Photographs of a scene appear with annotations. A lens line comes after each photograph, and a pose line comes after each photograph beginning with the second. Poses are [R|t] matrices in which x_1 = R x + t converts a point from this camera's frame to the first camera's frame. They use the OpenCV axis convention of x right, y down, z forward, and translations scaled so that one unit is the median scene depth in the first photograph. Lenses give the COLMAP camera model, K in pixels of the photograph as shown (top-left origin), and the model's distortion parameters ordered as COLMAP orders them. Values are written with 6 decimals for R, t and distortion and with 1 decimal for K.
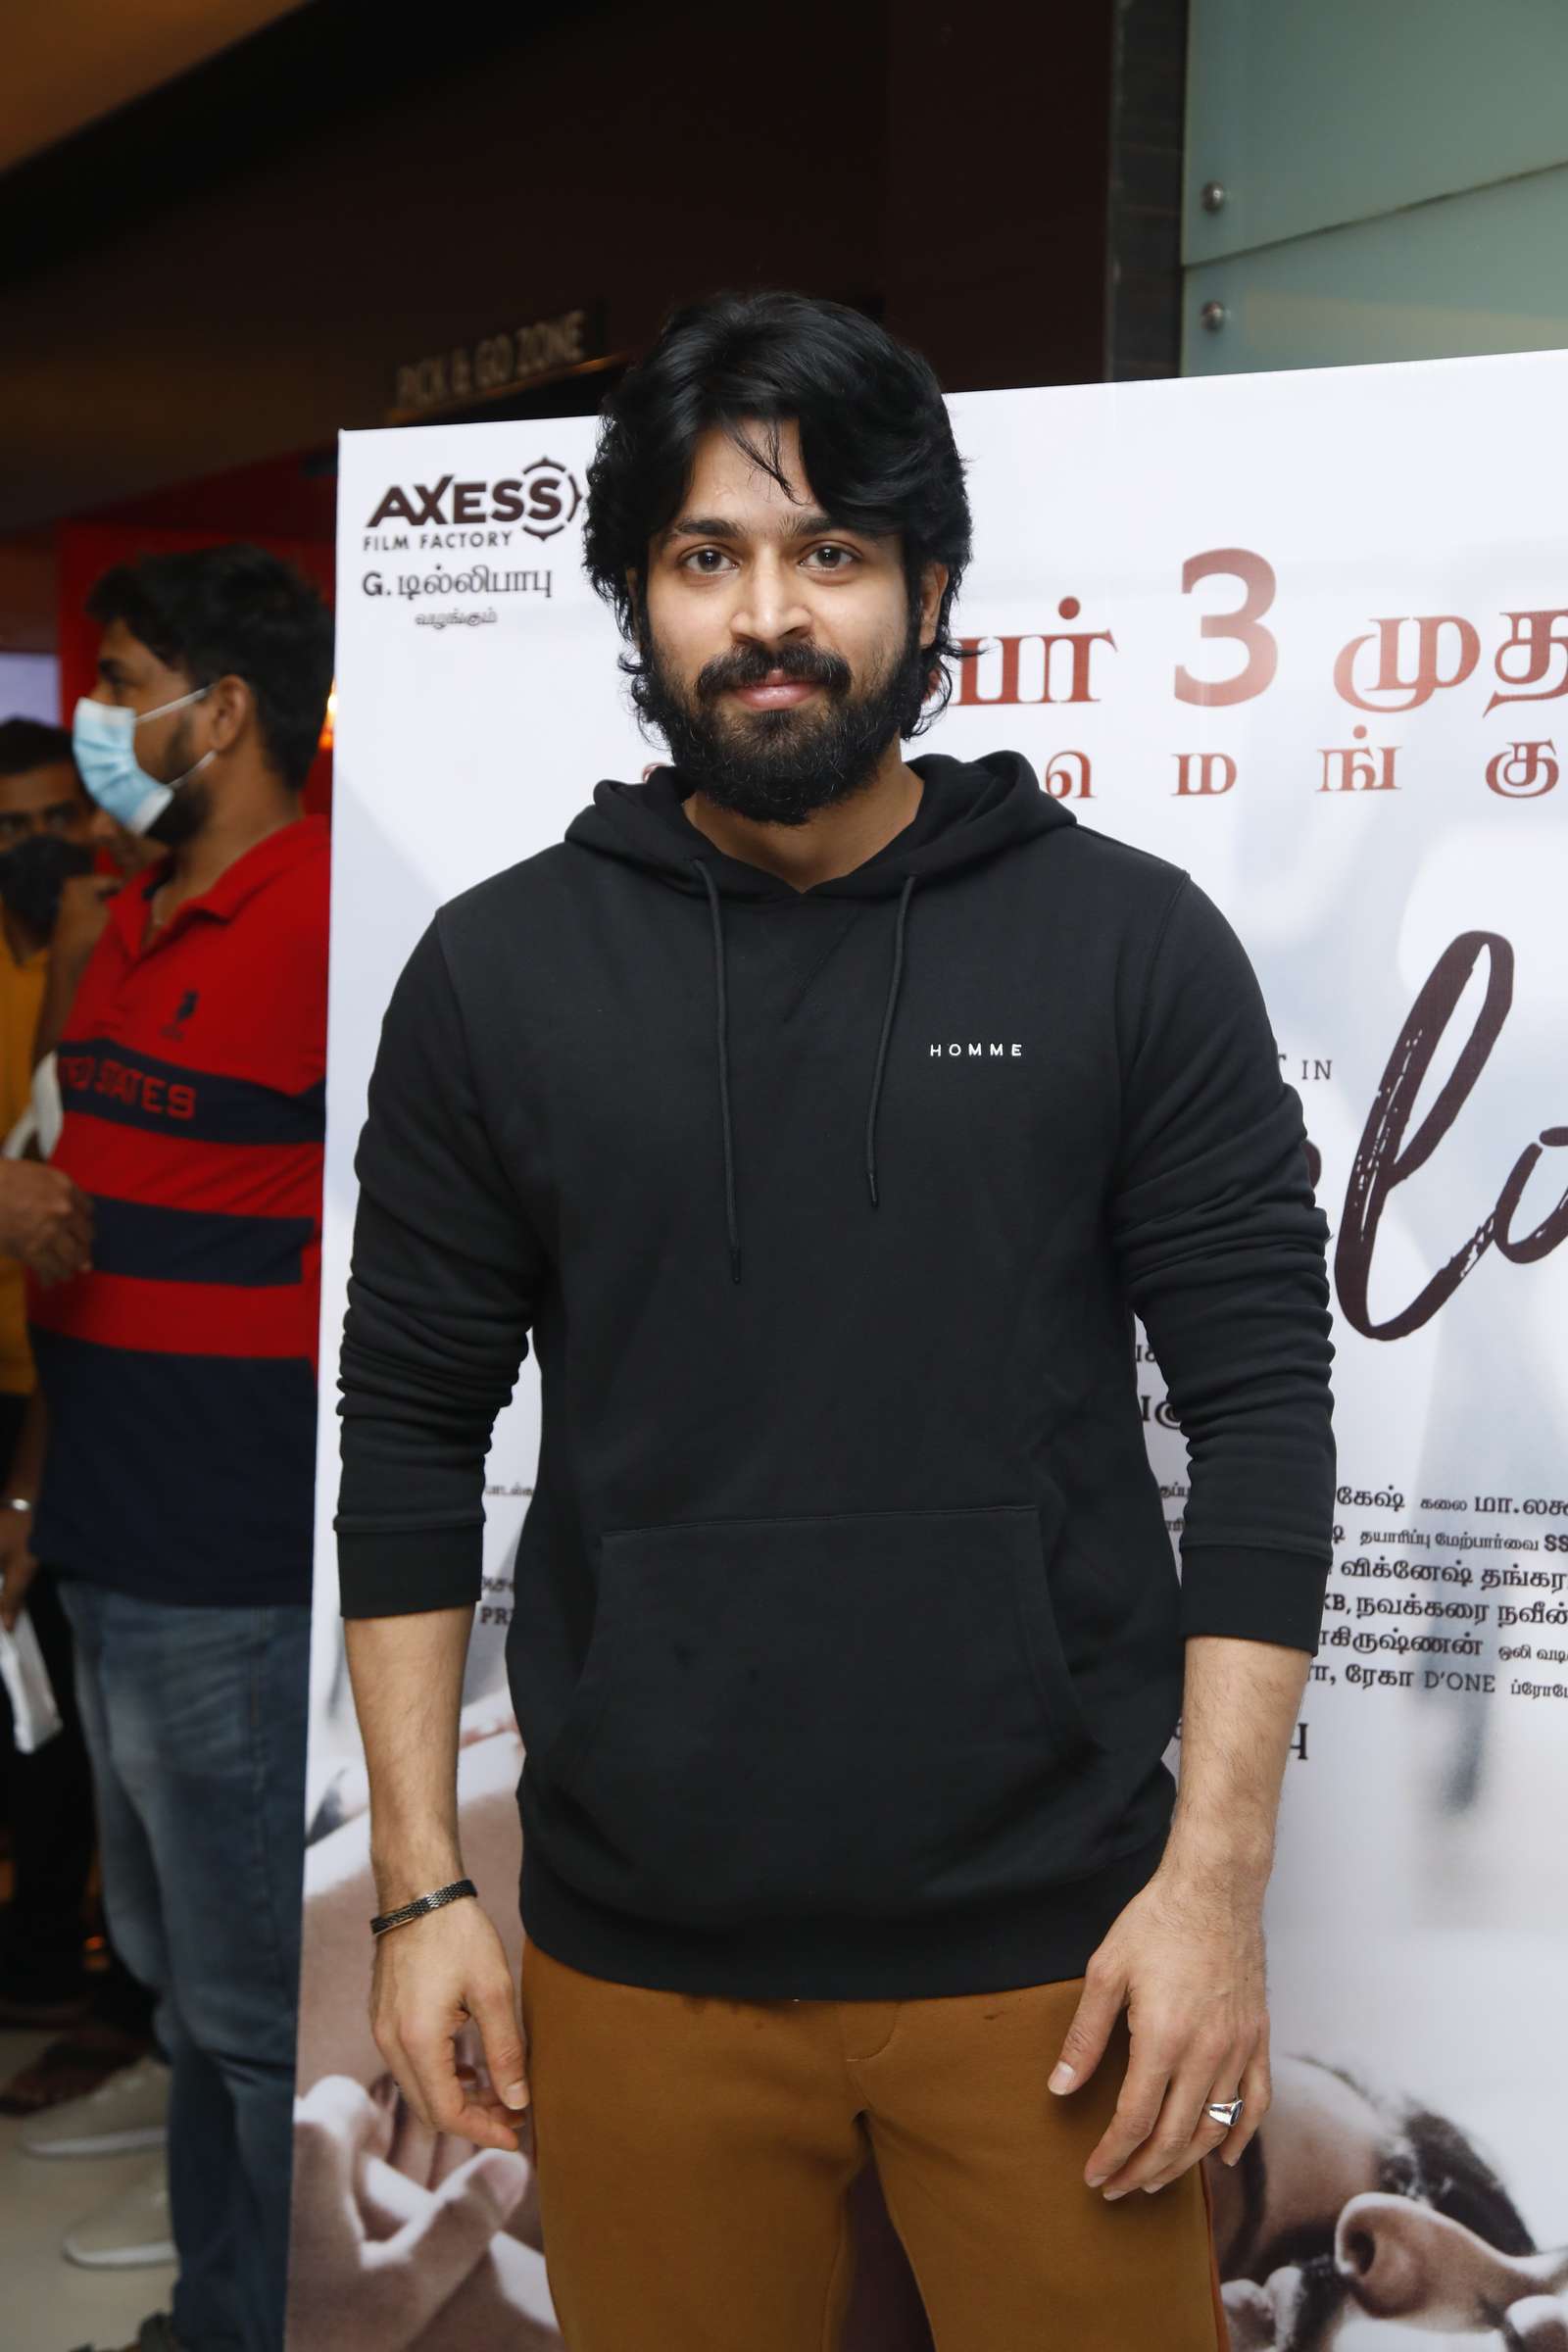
lens RADIAL K [[3650.4, 0, 744.3], [0, 3650.4, 1176.8], [0, 0, 1]] dist [0.207345, 0.043440]
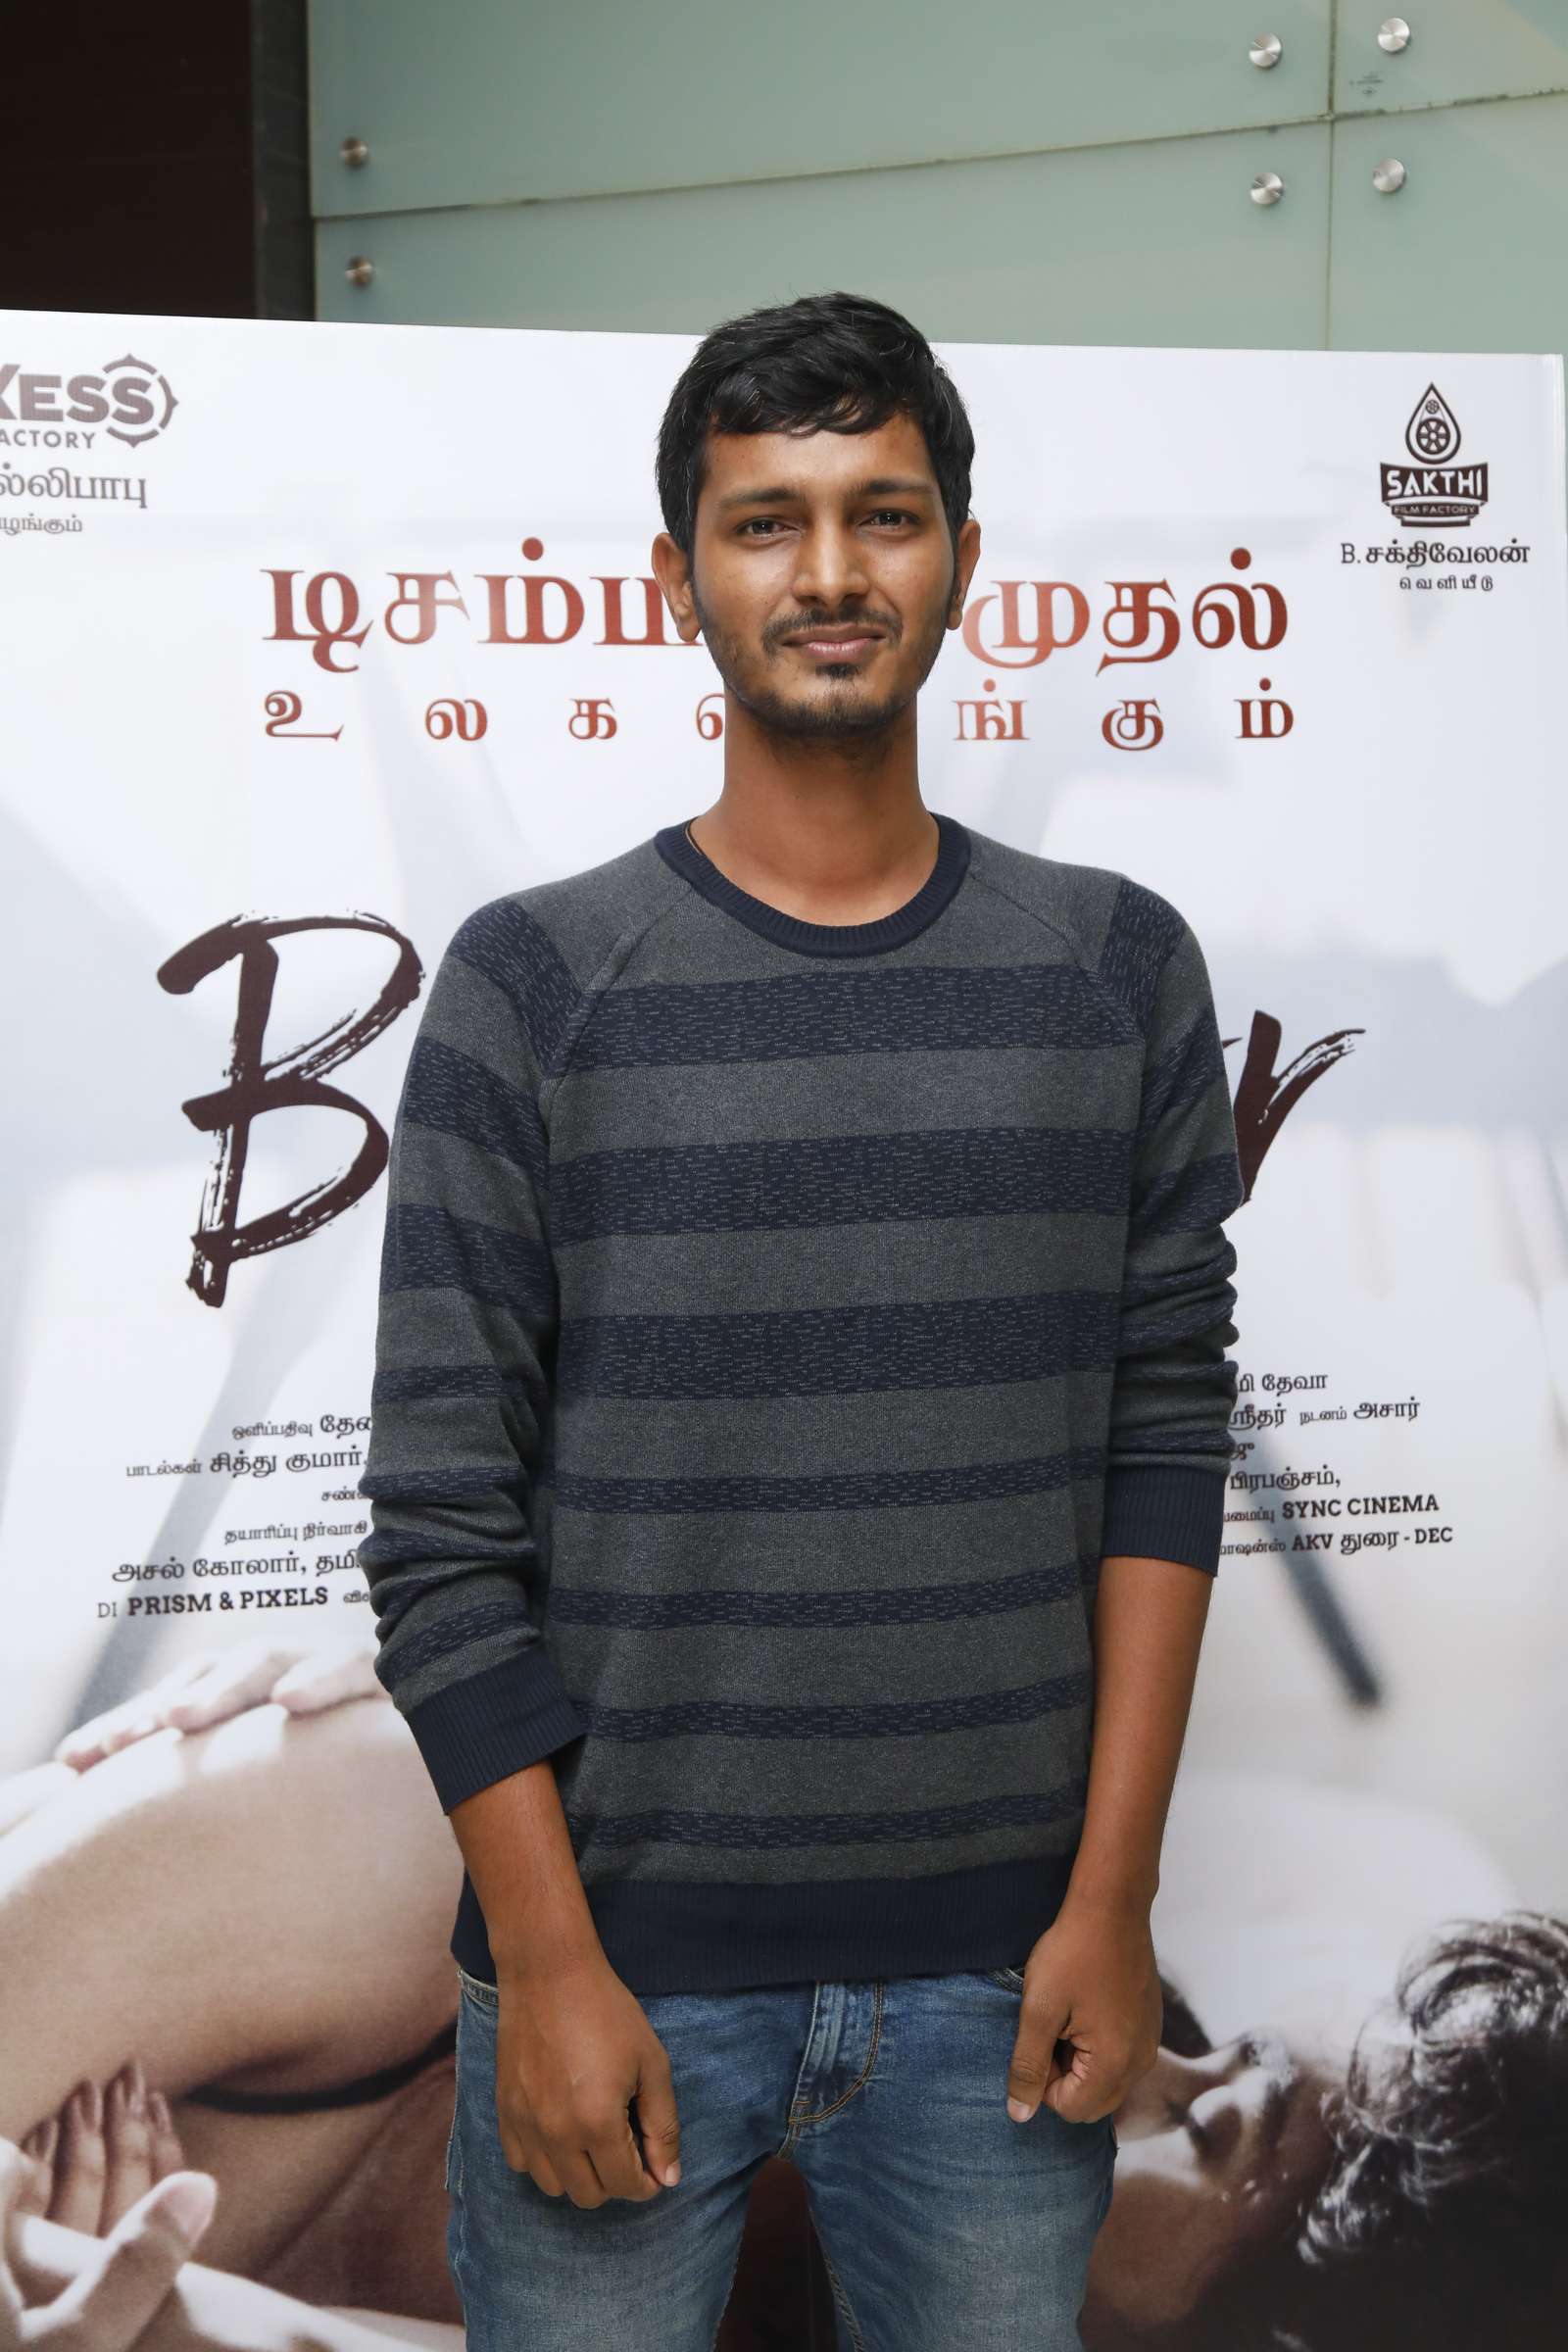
lens RADIAL K [[3703.3, 0, 733.3], [0, 3703.3, 1167.2], [0, 0, 1]] dist [0.195504, 0.092704]
pose [[0.822201, -0.040053, 0.567786, -0.478717], [0.039824, 0.999125, 0.012811, 0.002792], [-0.567802, 0.012079, 0.823076, 0.138010]]
